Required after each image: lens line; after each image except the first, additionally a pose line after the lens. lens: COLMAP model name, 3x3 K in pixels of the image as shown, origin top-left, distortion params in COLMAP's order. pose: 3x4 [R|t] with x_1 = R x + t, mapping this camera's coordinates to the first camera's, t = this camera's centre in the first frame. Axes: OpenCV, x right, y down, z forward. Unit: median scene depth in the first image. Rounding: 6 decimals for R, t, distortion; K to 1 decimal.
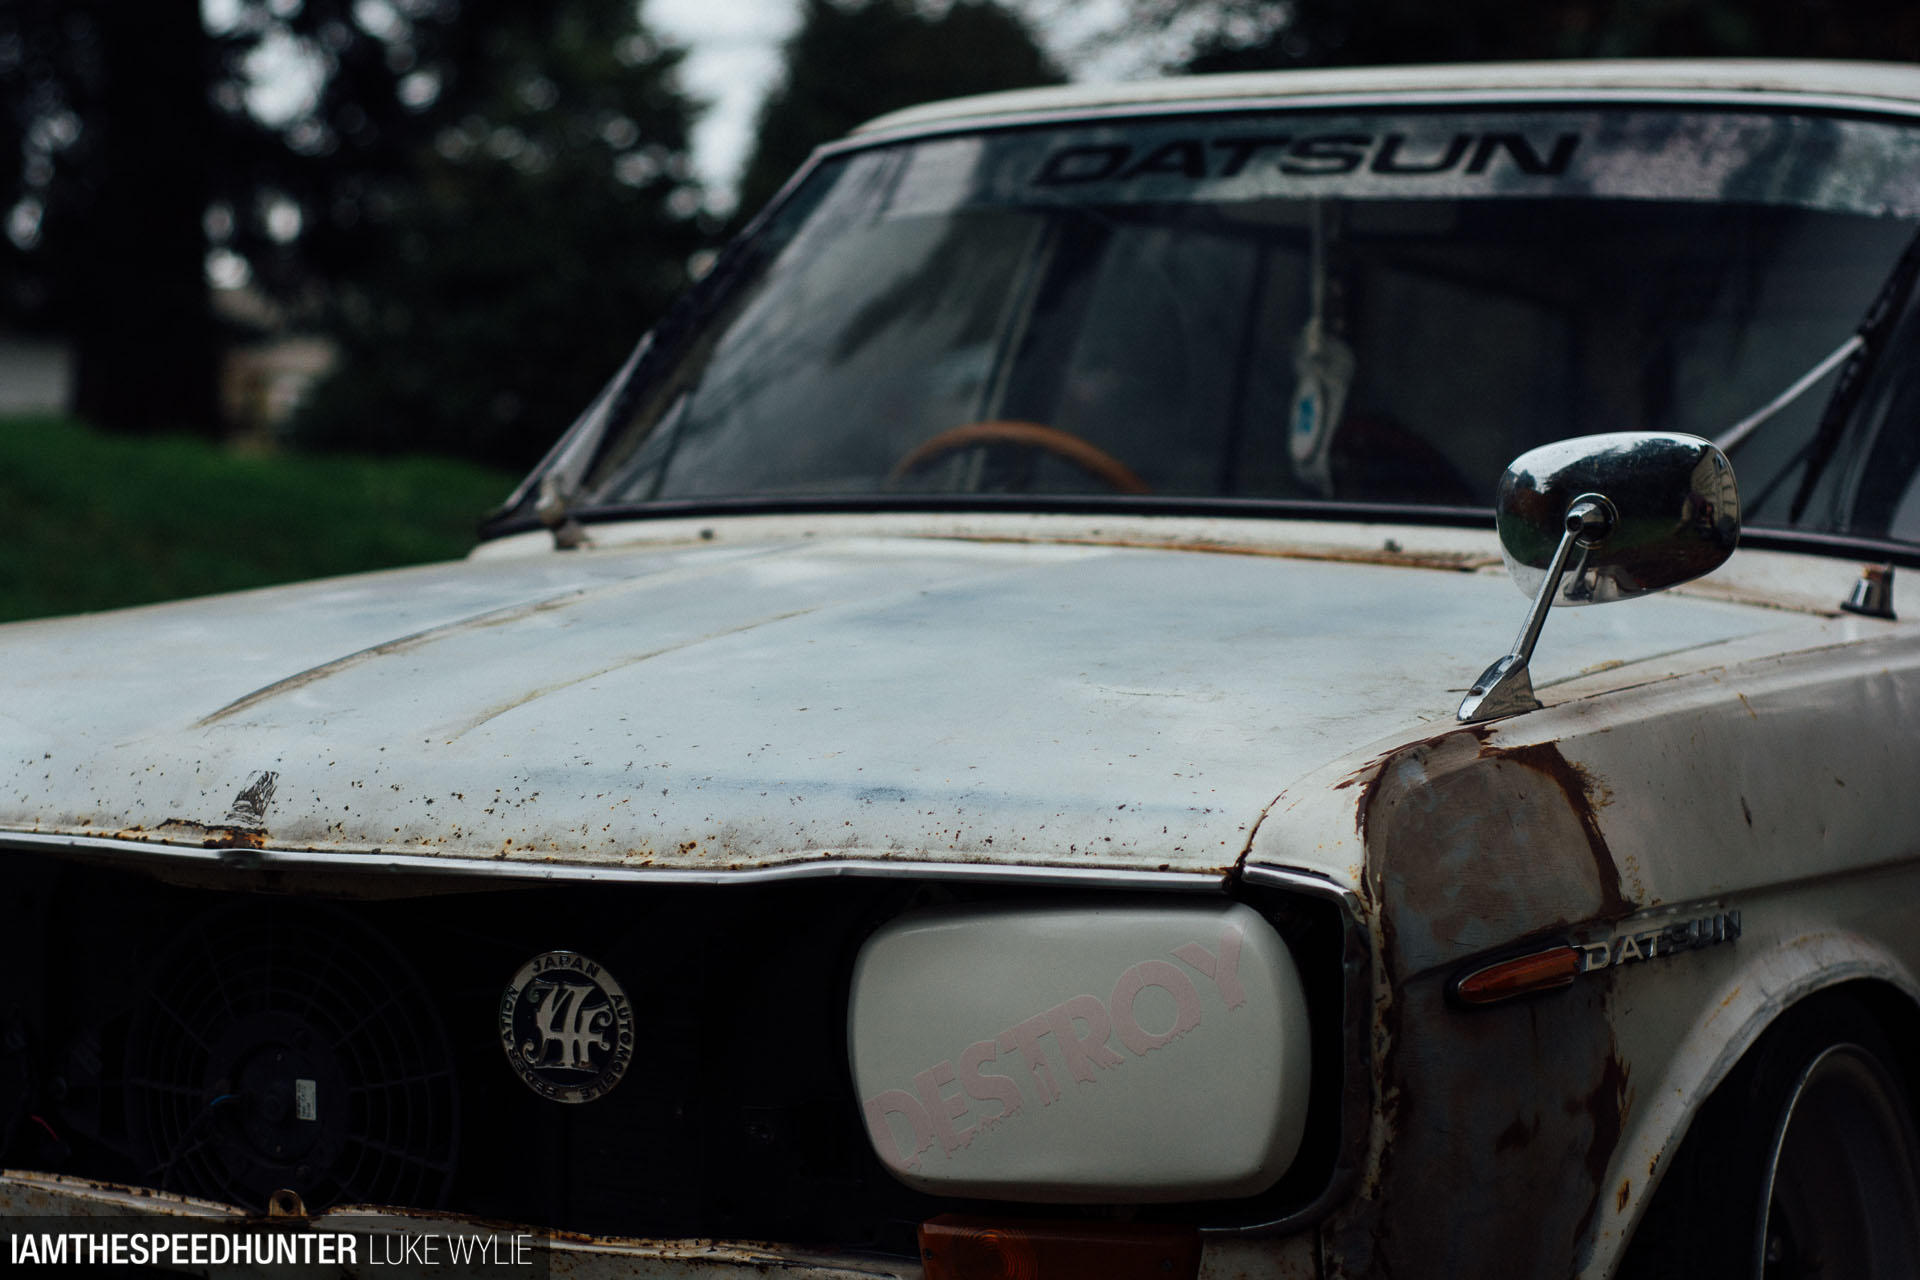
lens RADIAL K [[4365.6, 0, 952.0], [0, 4365.6, 630.7], [0, 0, 1]] dist [-0.036959, 0.000000]
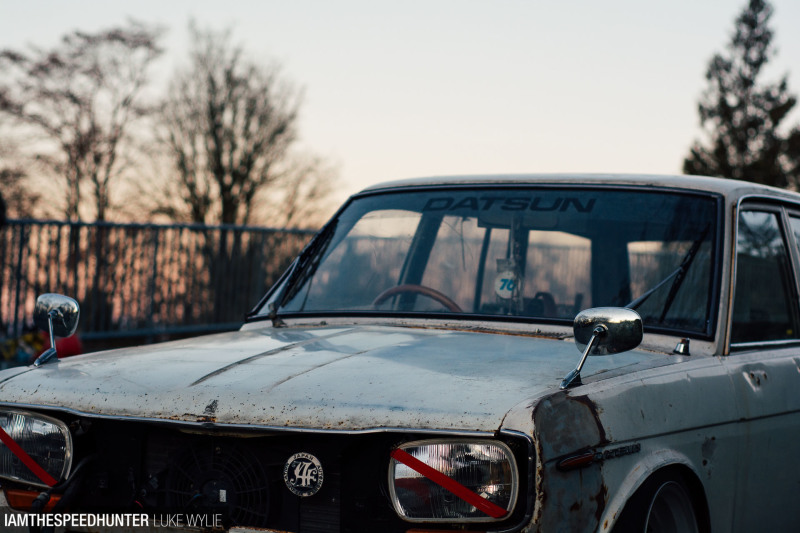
lens RADIAL K [[1819.0, 0, 402.0], [0, 1819.0, 271.9], [0, 0, 1]] dist [-0.036959, 0.000000]
pose [[0.999300, 0.010224, 0.035988, -0.063812], [-0.009205, 0.999555, -0.028378, -0.030145], [-0.036262, 0.028027, 0.998949, -0.454654]]
